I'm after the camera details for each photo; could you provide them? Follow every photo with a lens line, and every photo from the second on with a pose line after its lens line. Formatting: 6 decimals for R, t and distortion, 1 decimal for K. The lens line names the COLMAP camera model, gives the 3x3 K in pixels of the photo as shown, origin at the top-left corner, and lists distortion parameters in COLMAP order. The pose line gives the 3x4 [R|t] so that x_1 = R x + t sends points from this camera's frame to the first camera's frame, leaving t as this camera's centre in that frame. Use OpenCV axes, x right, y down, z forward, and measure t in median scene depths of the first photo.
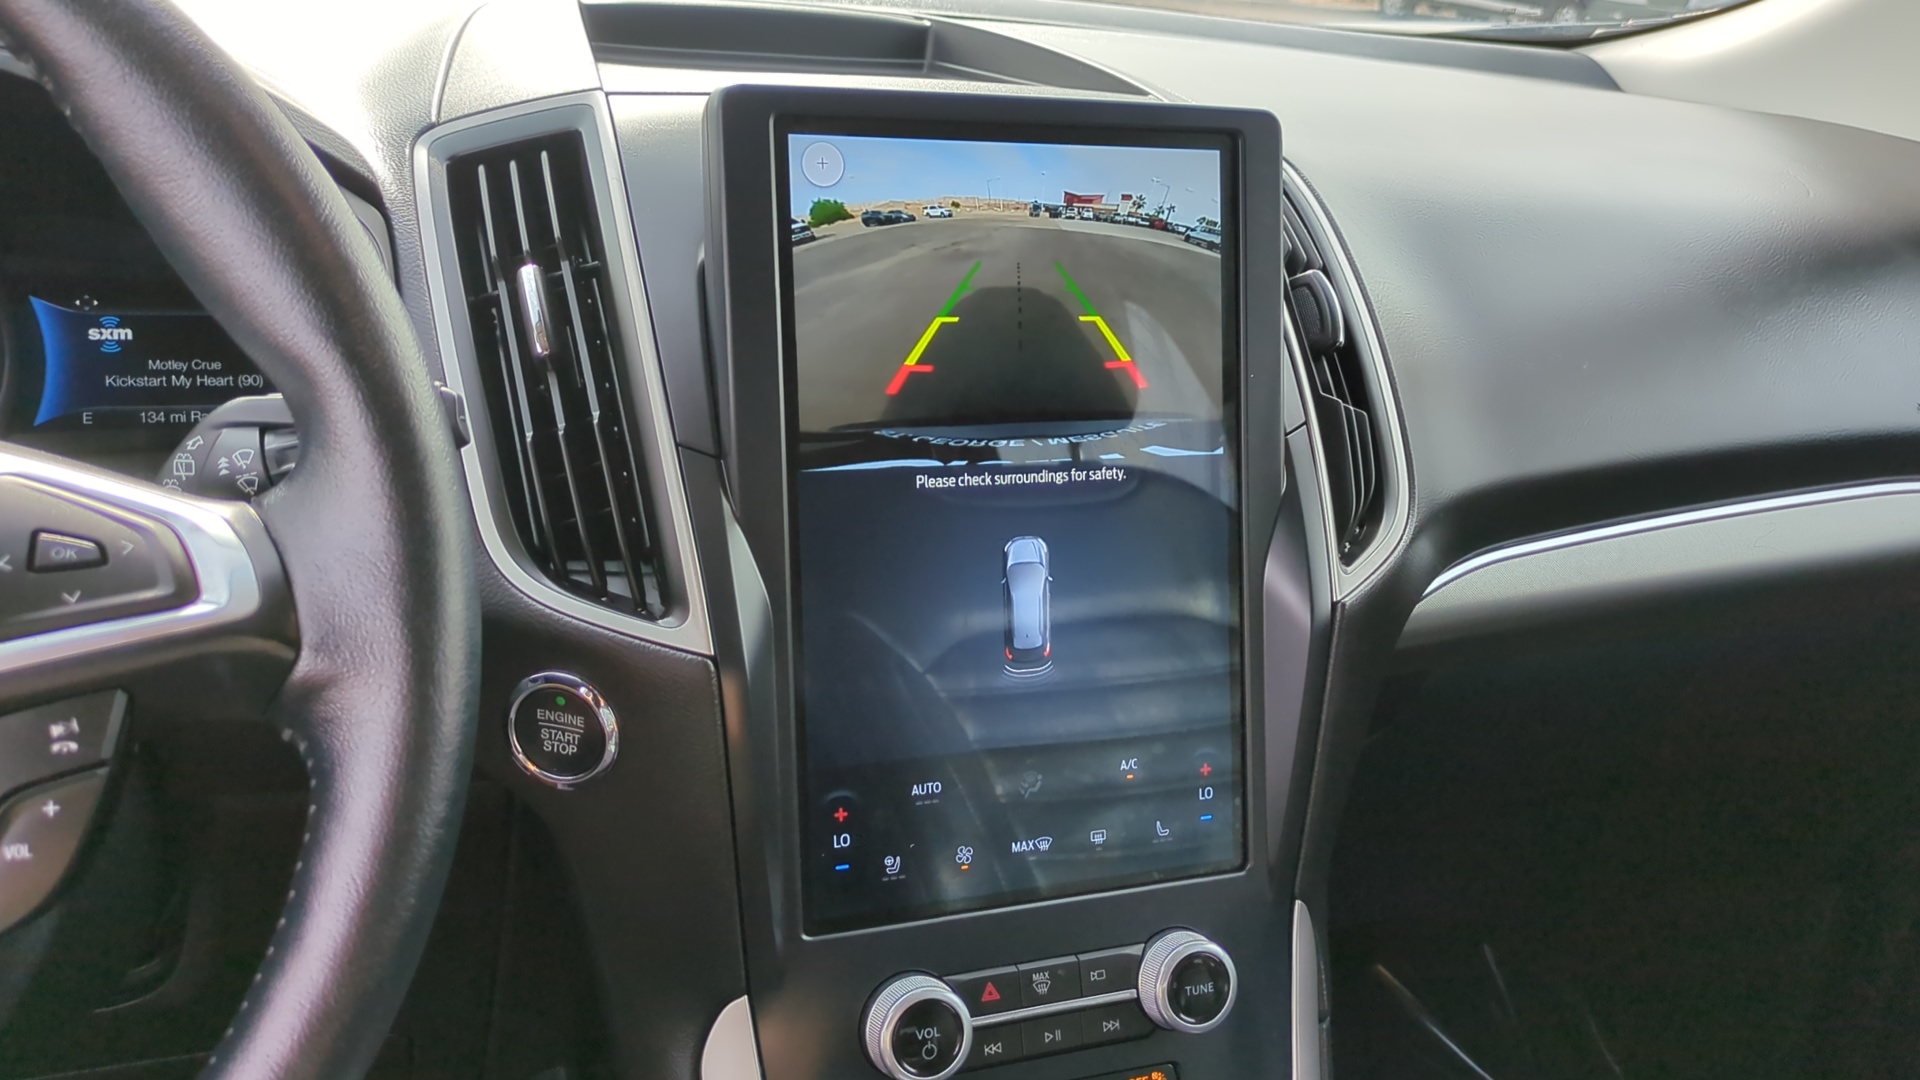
lens RADIAL K [[1659.6, 0, 979.4], [0, 1659.6, 539.6], [0, 0, 1]] dist [0.053070, -0.065609]
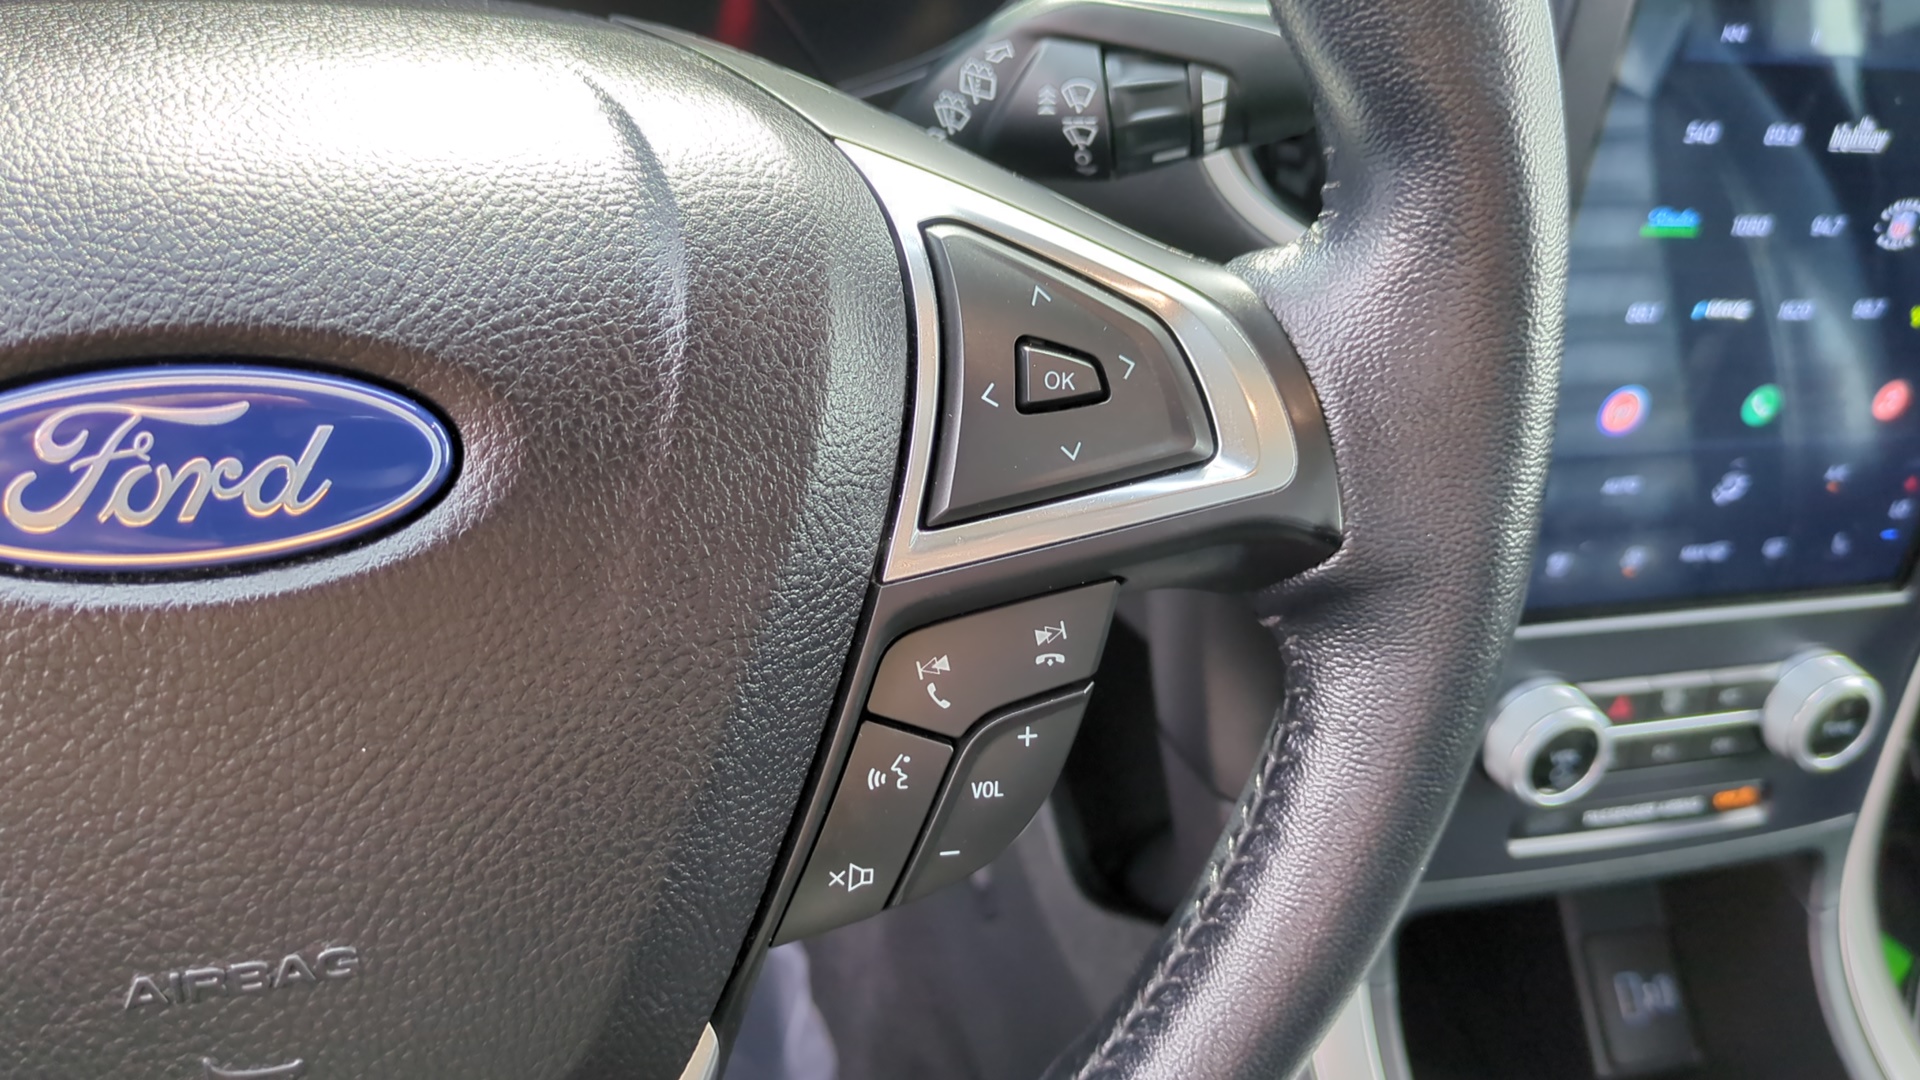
lens RADIAL K [[1659.6, 0, 973.5], [0, 1659.6, 554.0], [0, 0, 1]] dist [0.053070, -0.065609]
pose [[0.987545, 0.157297, -0.003649, -0.332181], [-0.140779, 0.893721, 0.425962, -0.123673], [0.070263, -0.420143, 0.904734, 0.210756]]
